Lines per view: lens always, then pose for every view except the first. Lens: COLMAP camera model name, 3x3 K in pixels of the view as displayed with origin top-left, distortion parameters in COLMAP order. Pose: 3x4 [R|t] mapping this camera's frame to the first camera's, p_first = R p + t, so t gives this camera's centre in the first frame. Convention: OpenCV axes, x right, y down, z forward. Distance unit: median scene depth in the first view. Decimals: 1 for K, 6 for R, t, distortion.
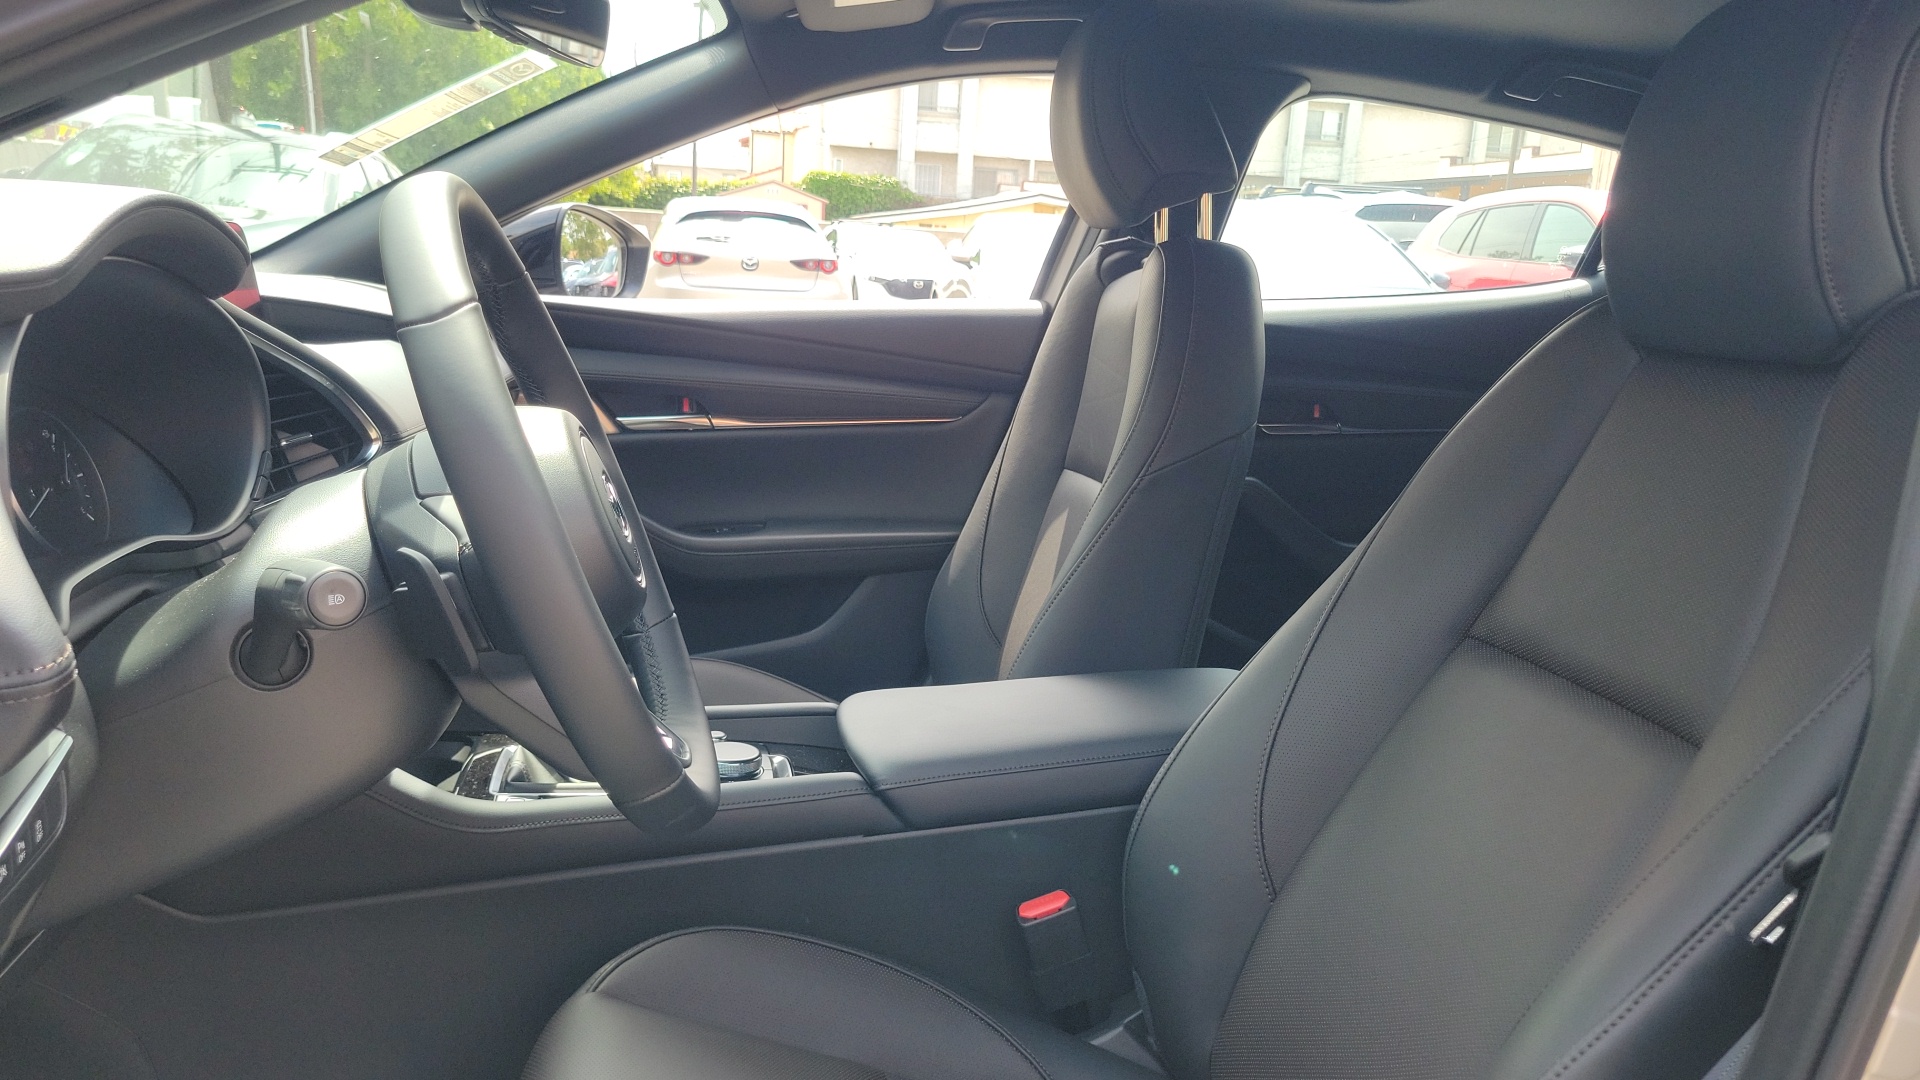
lens RADIAL K [[1457.0, 0, 960.0], [0, 1457.0, 540.0], [0, 0, 1]] dist [-0.005101, -0.001265]
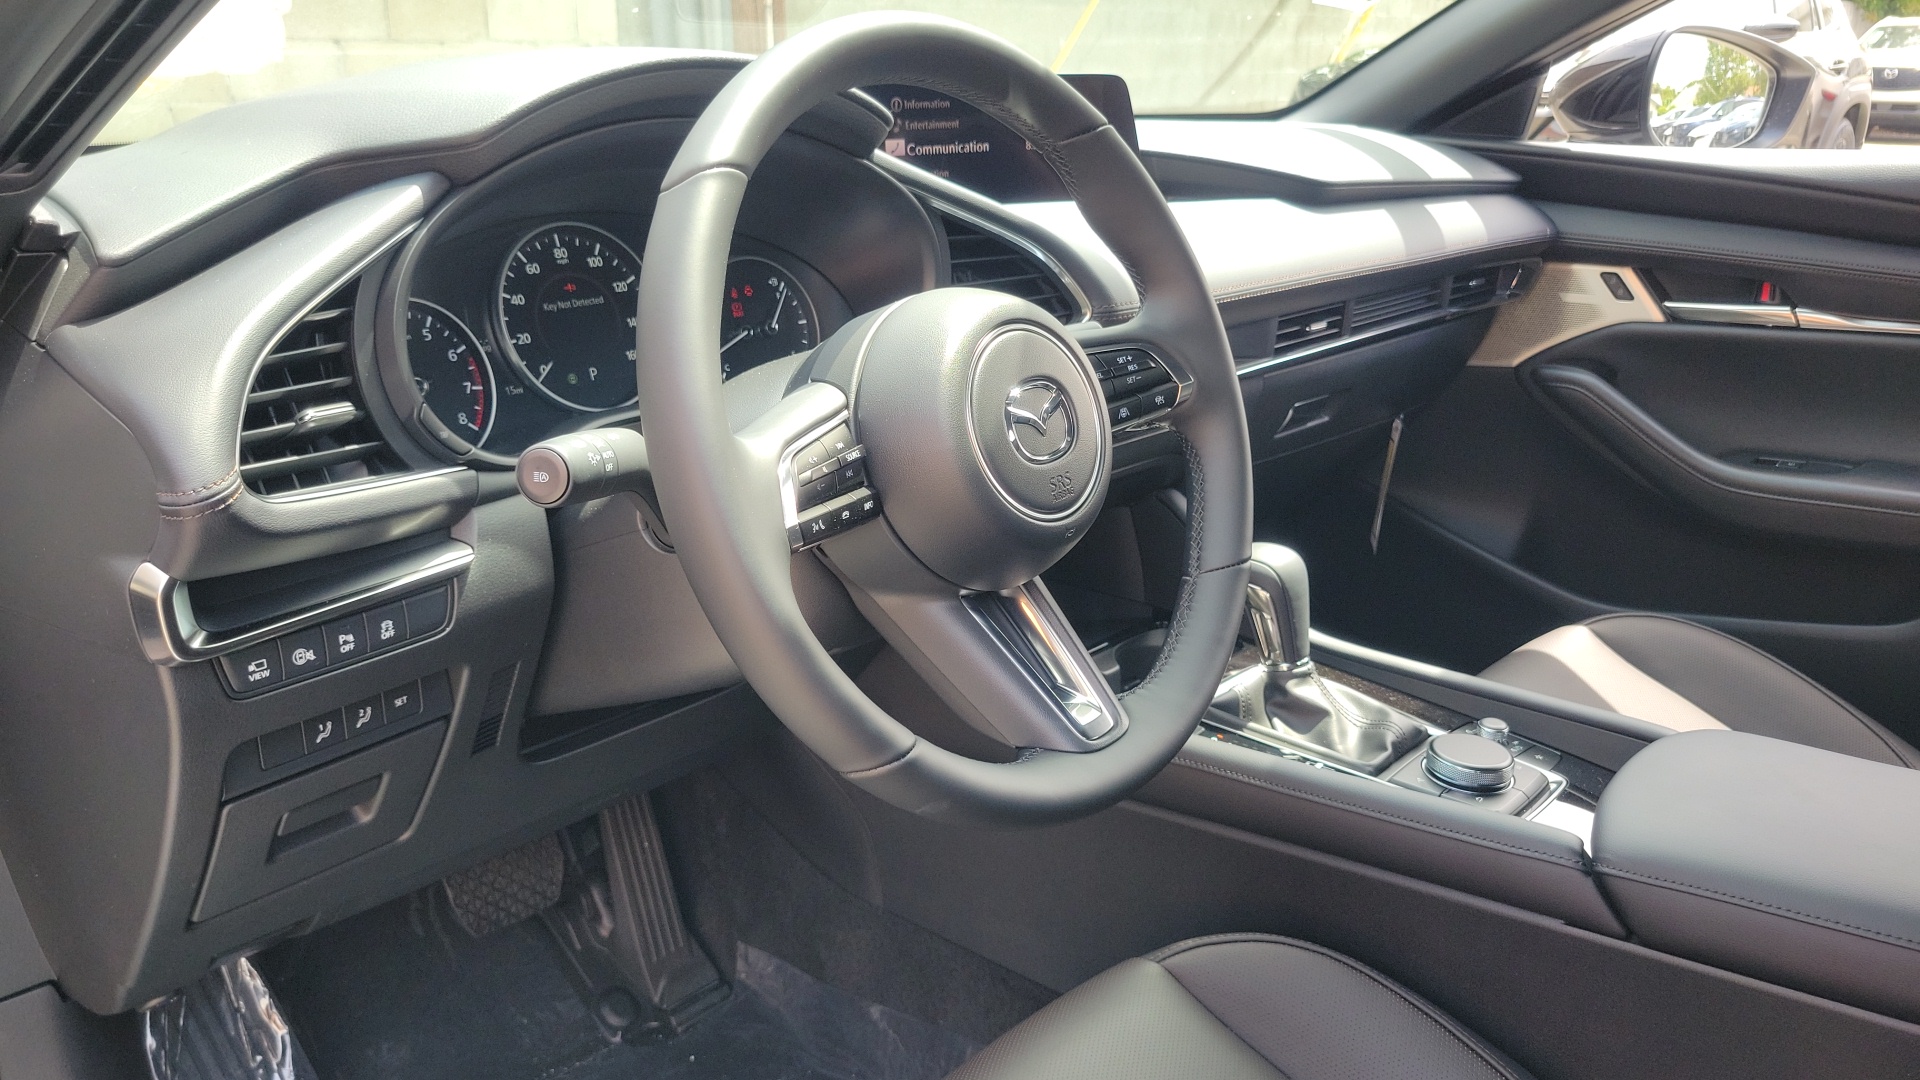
lens RADIAL K [[1457.0, 0, 960.0], [0, 1457.0, 540.0], [0, 0, 1]] dist [-0.005101, -0.001265]
pose [[0.597439, 0.203016, -0.775790, 0.175709], [-0.122692, 0.979174, 0.161754, -0.038307], [0.792473, -0.001455, 0.609906, 0.214581]]
